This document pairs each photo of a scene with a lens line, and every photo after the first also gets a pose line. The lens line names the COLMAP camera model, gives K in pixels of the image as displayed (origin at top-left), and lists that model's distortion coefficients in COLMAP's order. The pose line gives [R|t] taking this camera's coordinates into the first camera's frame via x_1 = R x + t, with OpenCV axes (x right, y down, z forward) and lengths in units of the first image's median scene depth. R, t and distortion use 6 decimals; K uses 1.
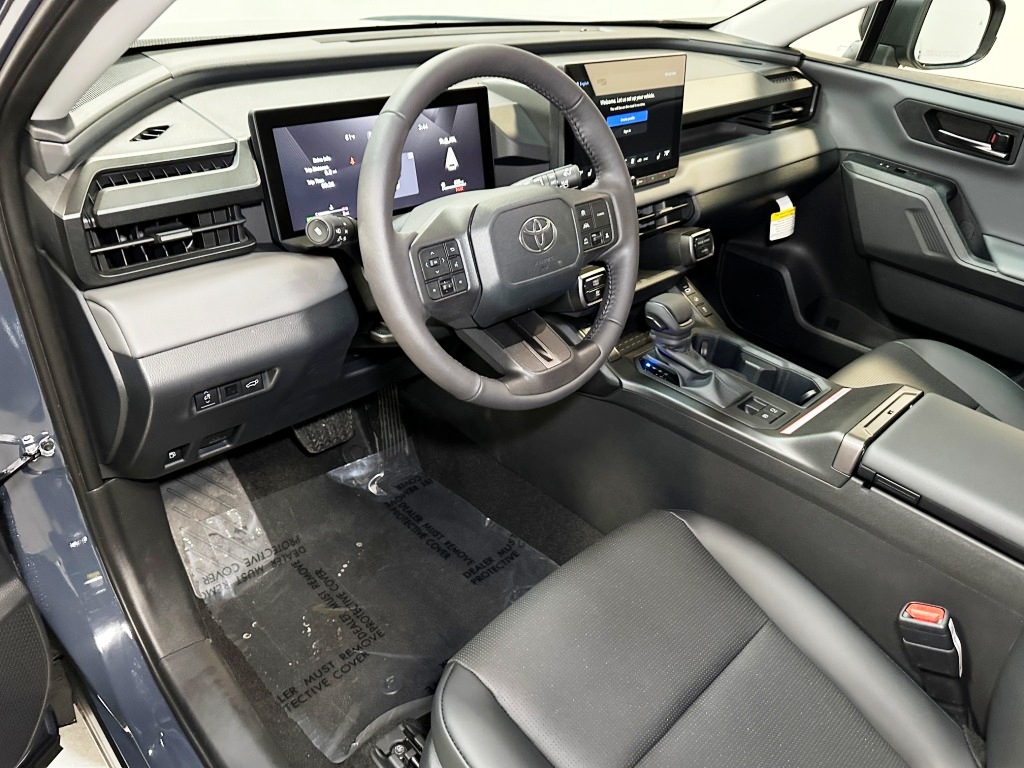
lens RADIAL K [[725.6, 0, 512.0], [0, 725.6, 385.3], [0, 0, 1]] dist [0.008823, -0.000464]
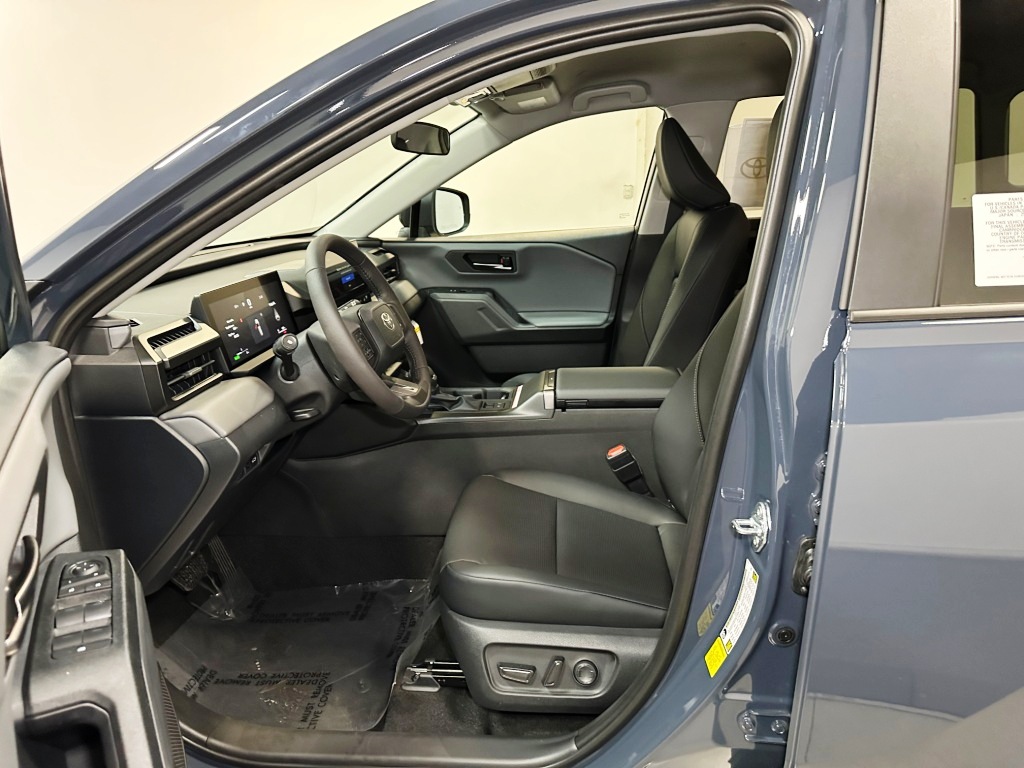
lens RADIAL K [[725.6, 0, 513.5], [0, 725.6, 386.6], [0, 0, 1]] dist [0.008823, -0.000464]
pose [[0.738465, -0.279946, 0.613433, -0.482813], [0.440283, 0.889225, -0.124216, 0.164637], [-0.510706, 0.361814, 0.779917, -0.282809]]
